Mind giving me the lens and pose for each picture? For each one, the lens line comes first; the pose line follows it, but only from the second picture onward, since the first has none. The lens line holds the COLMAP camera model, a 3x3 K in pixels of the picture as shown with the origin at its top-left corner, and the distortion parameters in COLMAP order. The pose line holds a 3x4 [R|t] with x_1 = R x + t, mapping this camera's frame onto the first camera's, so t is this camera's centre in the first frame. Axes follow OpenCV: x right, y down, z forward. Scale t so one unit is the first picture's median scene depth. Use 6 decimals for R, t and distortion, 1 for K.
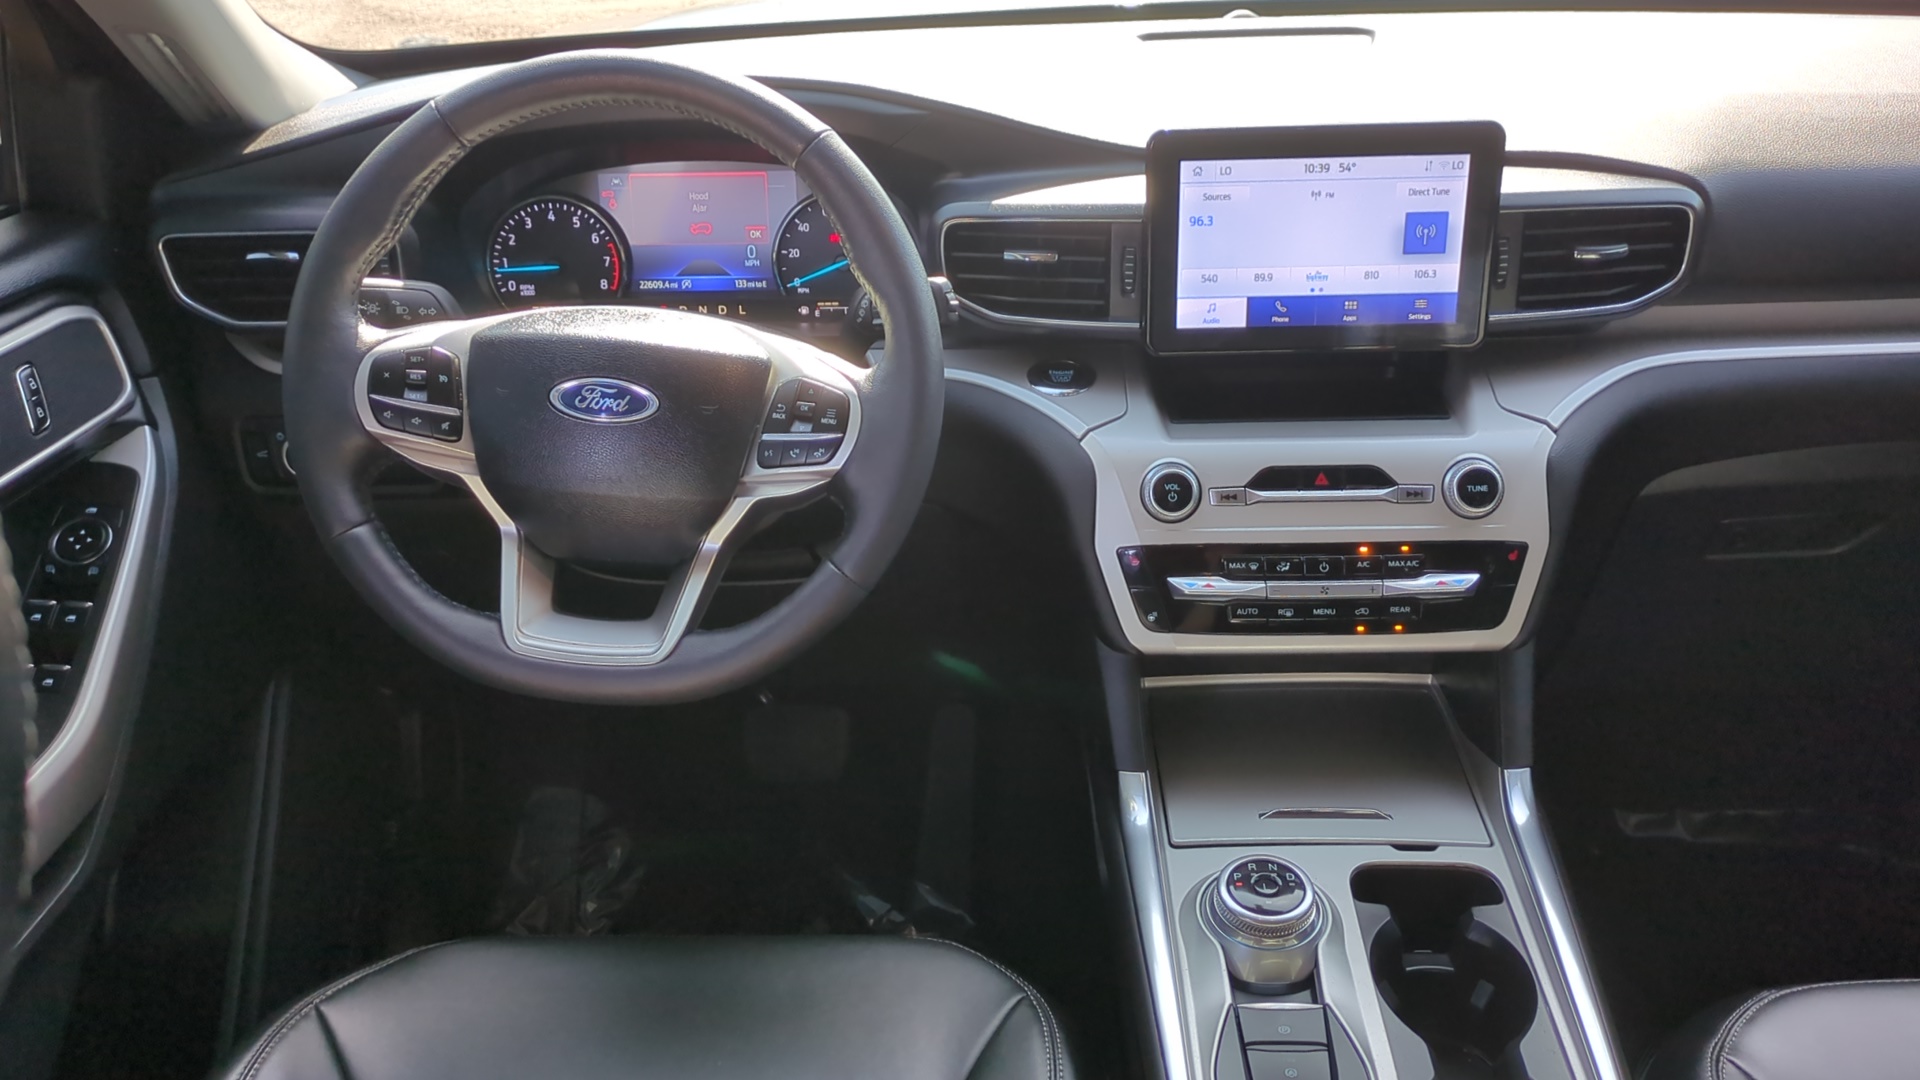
lens RADIAL K [[1663.2, 0, 962.2], [0, 1663.2, 534.7], [0, 0, 1]] dist [0.057960, -0.055322]
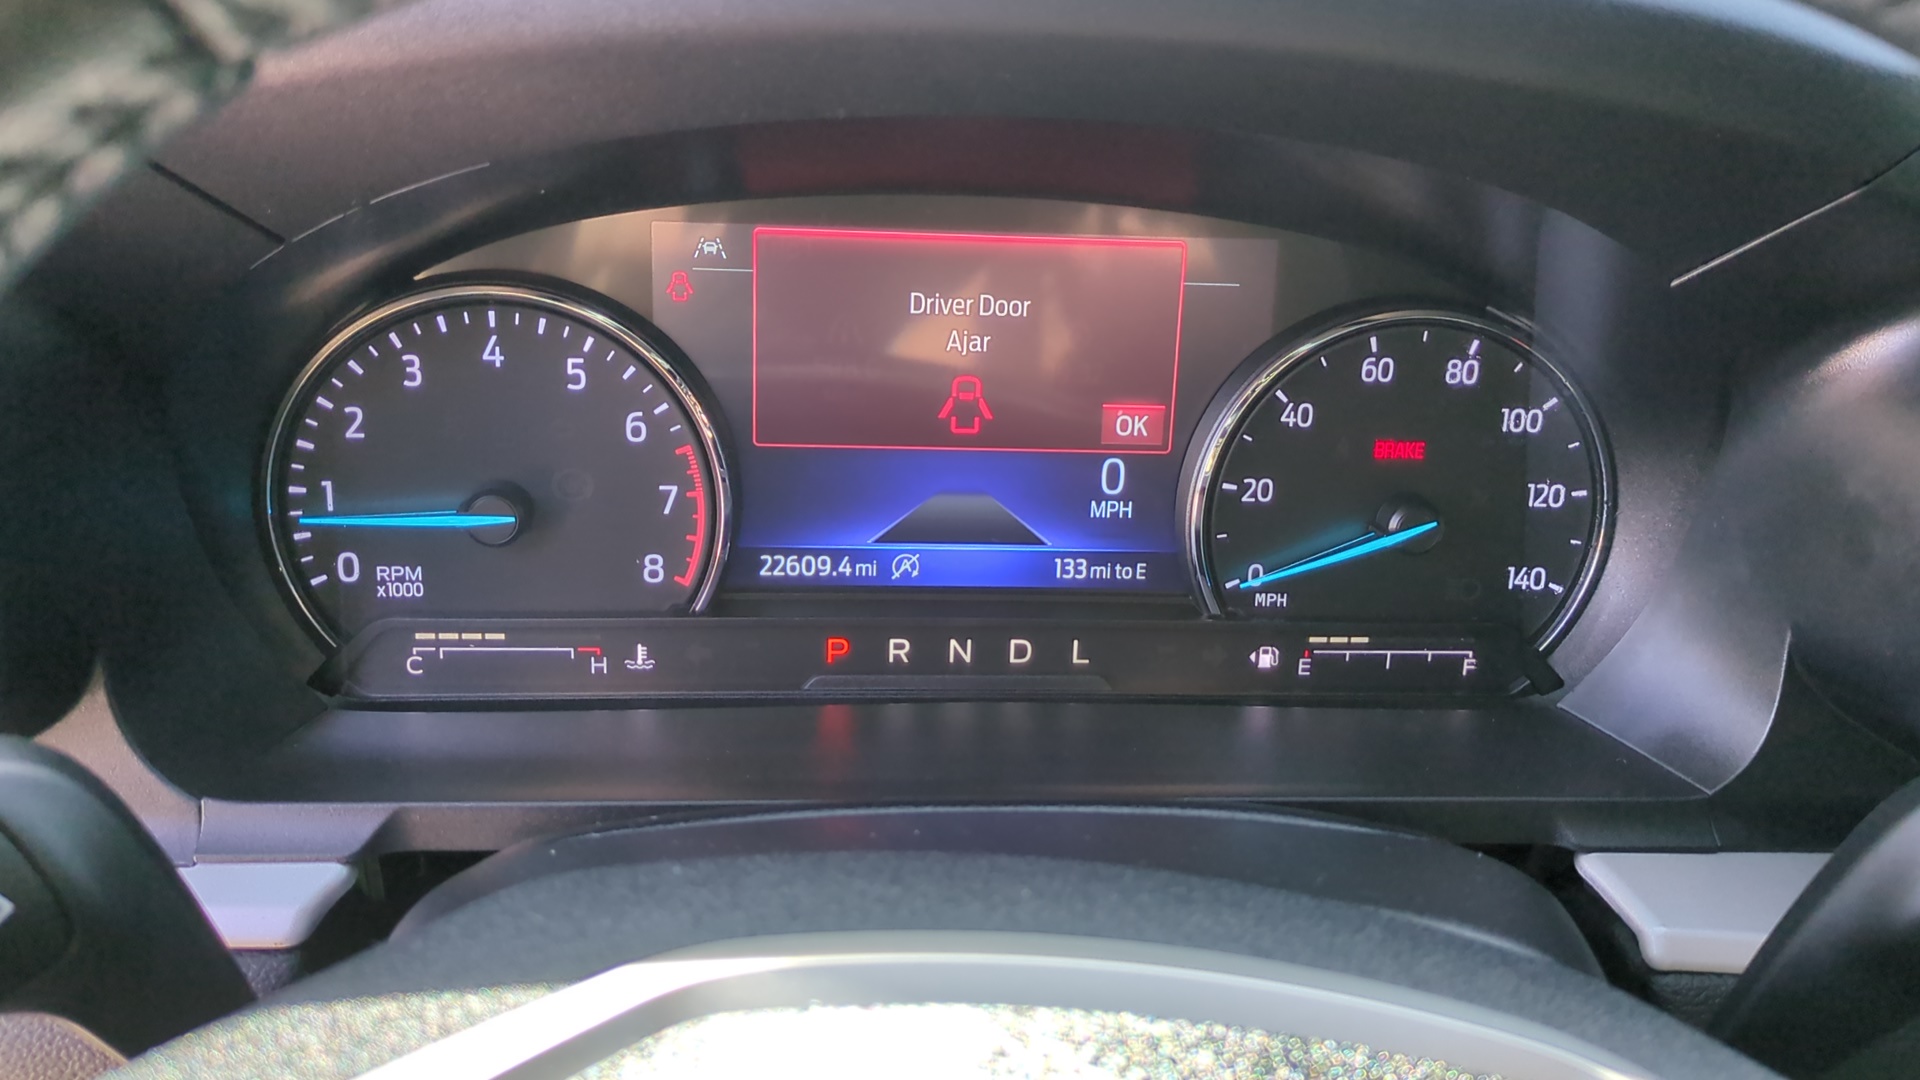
lens RADIAL K [[1663.2, 0, 949.2], [0, 1663.2, 538.4], [0, 0, 1]] dist [0.057960, -0.055322]
pose [[0.990232, 0.020364, 0.137938, -0.233984], [-0.018588, 0.999727, -0.014151, -0.175752], [-0.138188, 0.011449, 0.990340, 0.785582]]
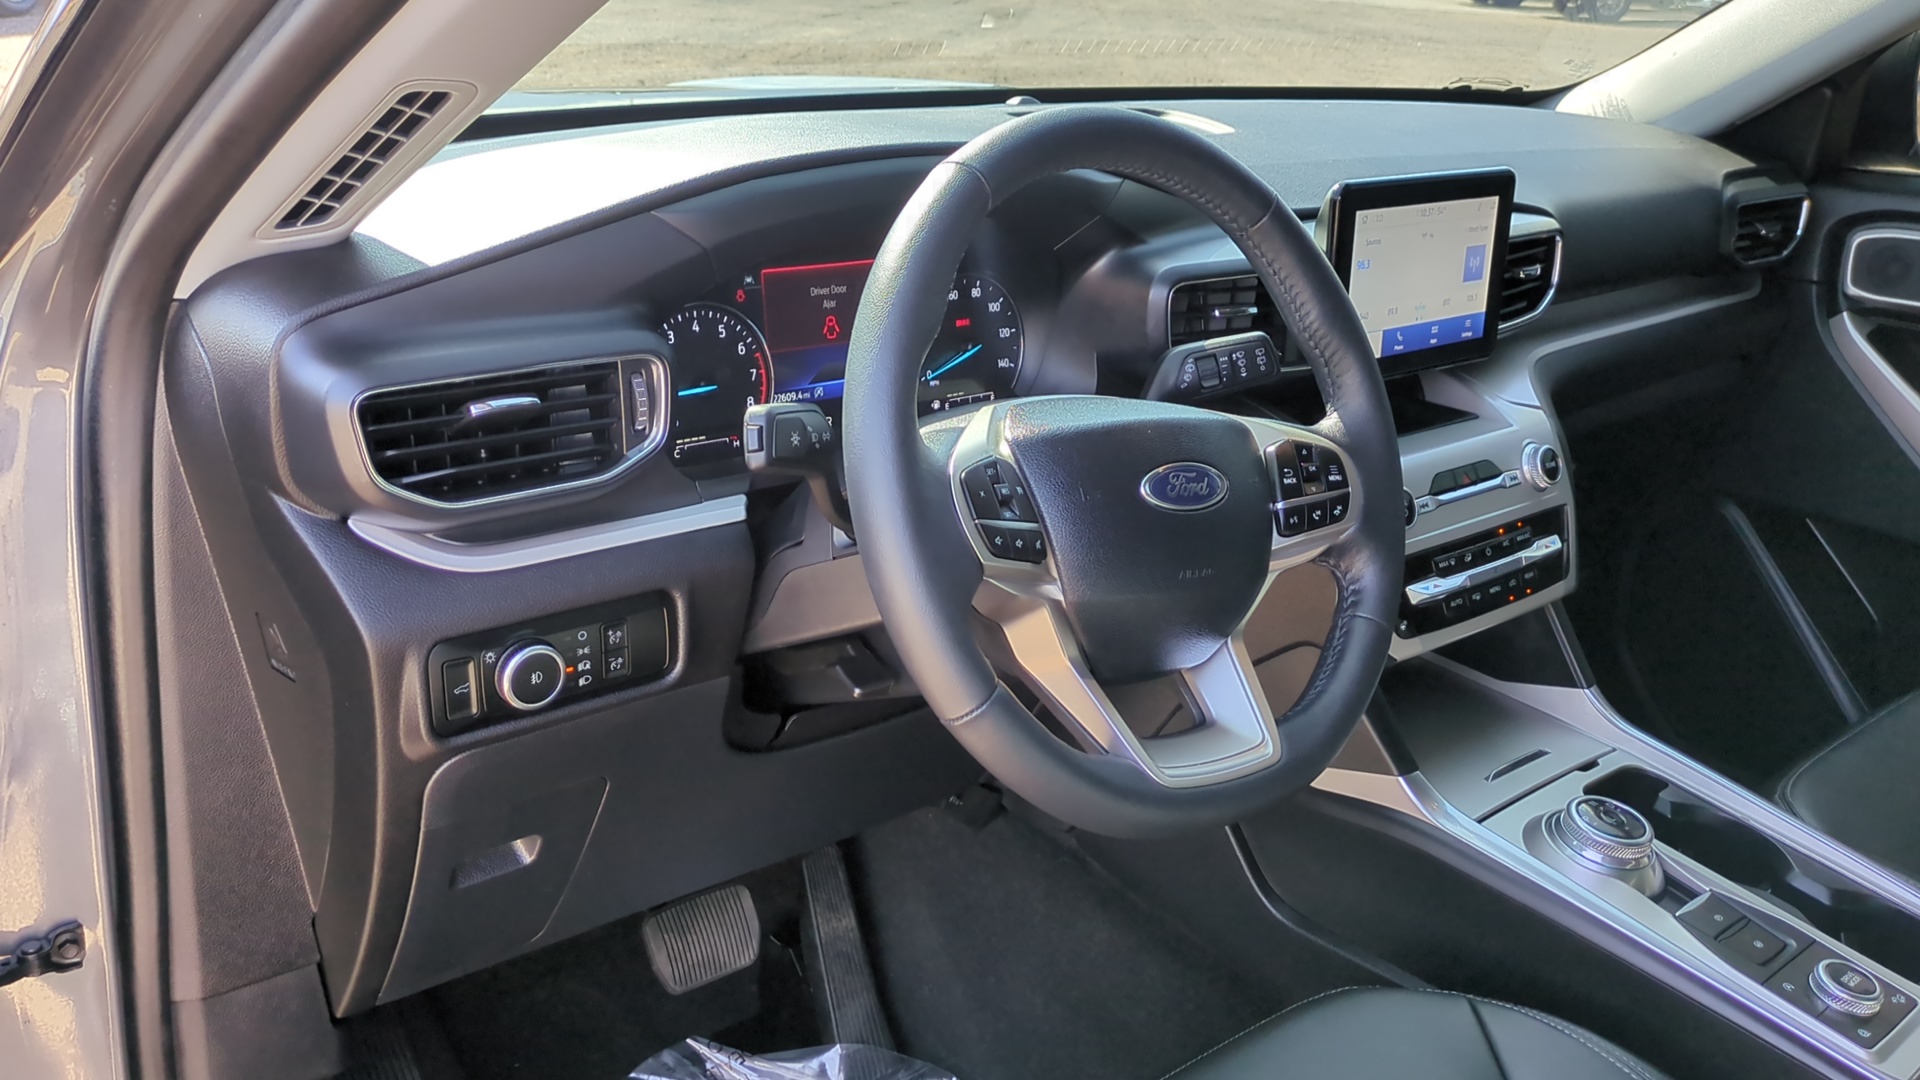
lens RADIAL K [[1663.2, 0, 963.2], [0, 1663.2, 539.9], [0, 0, 1]] dist [0.057960, -0.055322]
pose [[0.724106, -0.168945, 0.668676, -0.811413], [0.220432, 0.975372, 0.007728, -0.076675], [-0.653513, 0.141802, 0.743514, 0.374964]]
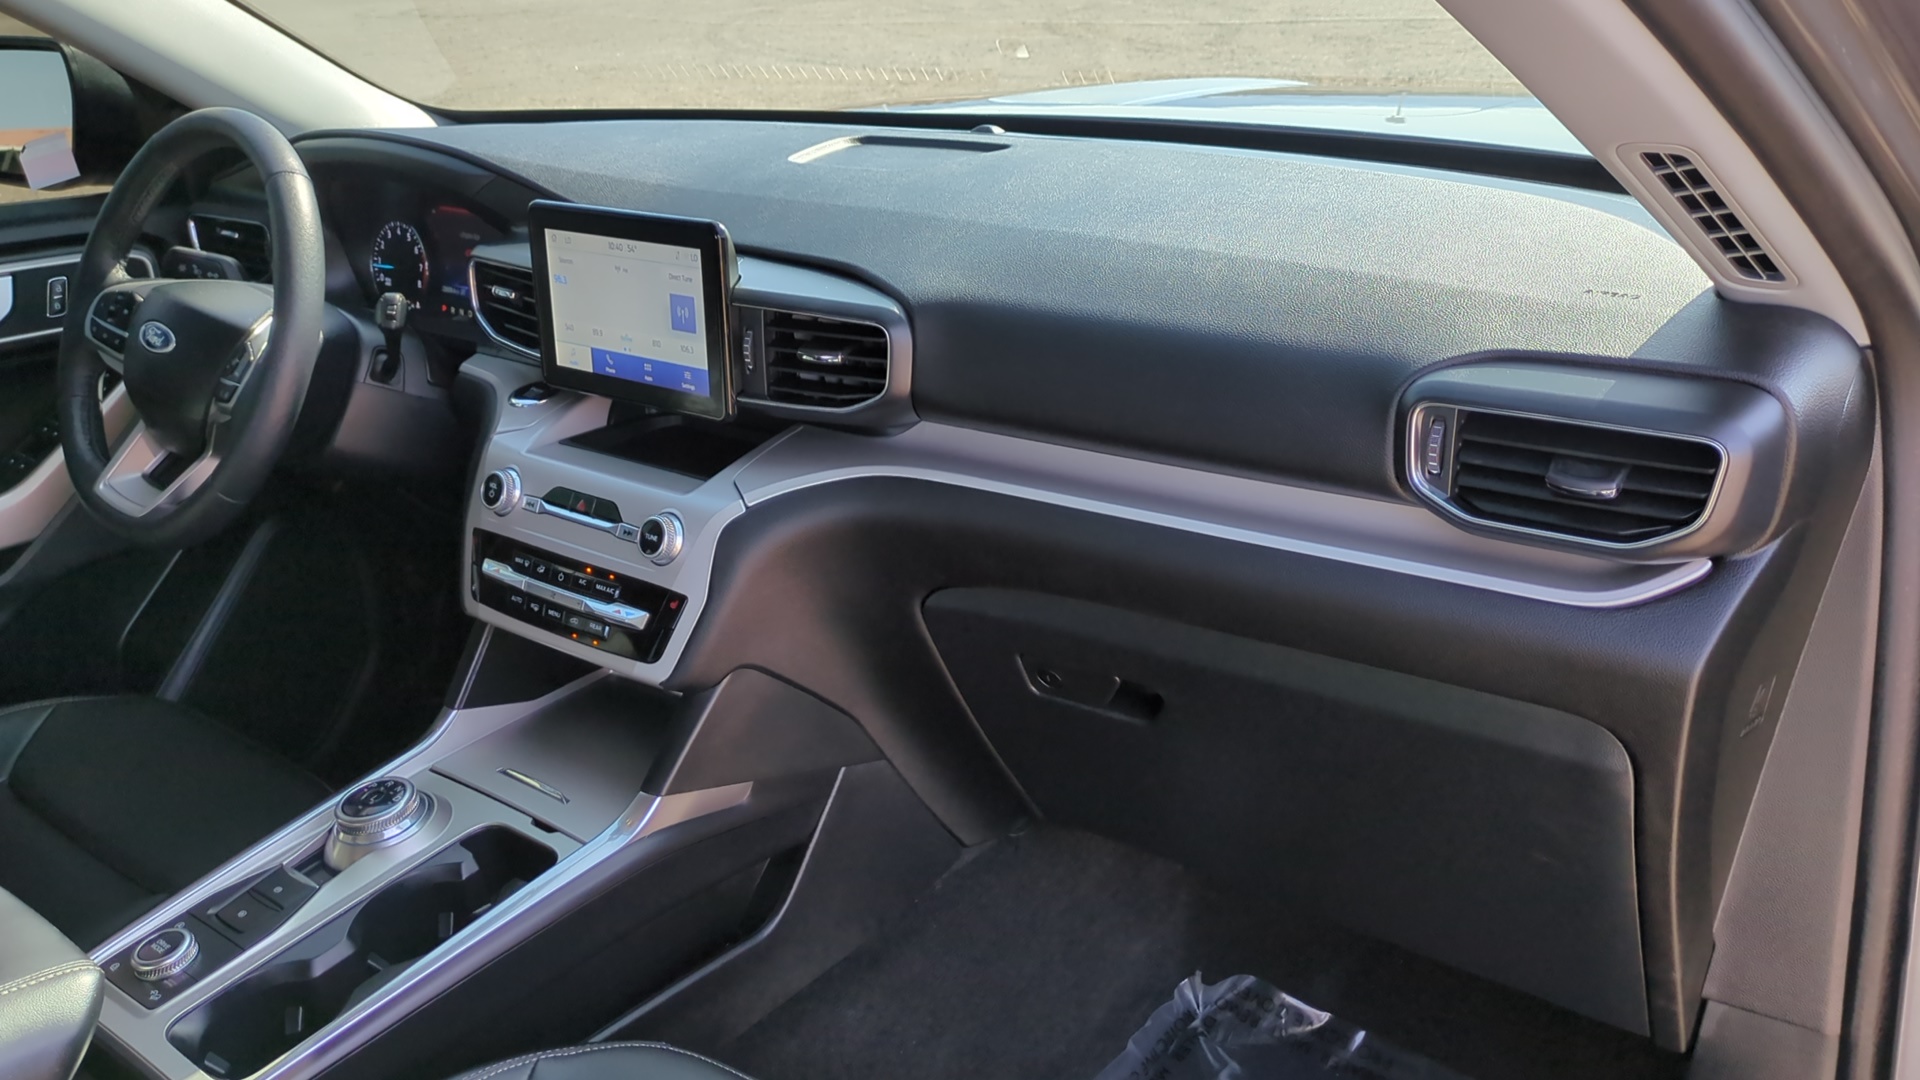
lens RADIAL K [[1663.2, 0, 964.0], [0, 1663.2, 530.0], [0, 0, 1]] dist [0.057960, -0.055322]
pose [[0.786857, 0.207646, -0.581154, 1.115318], [-0.239684, 0.970596, 0.022273, -0.106778], [0.568690, 0.121768, 0.813489, 0.194681]]
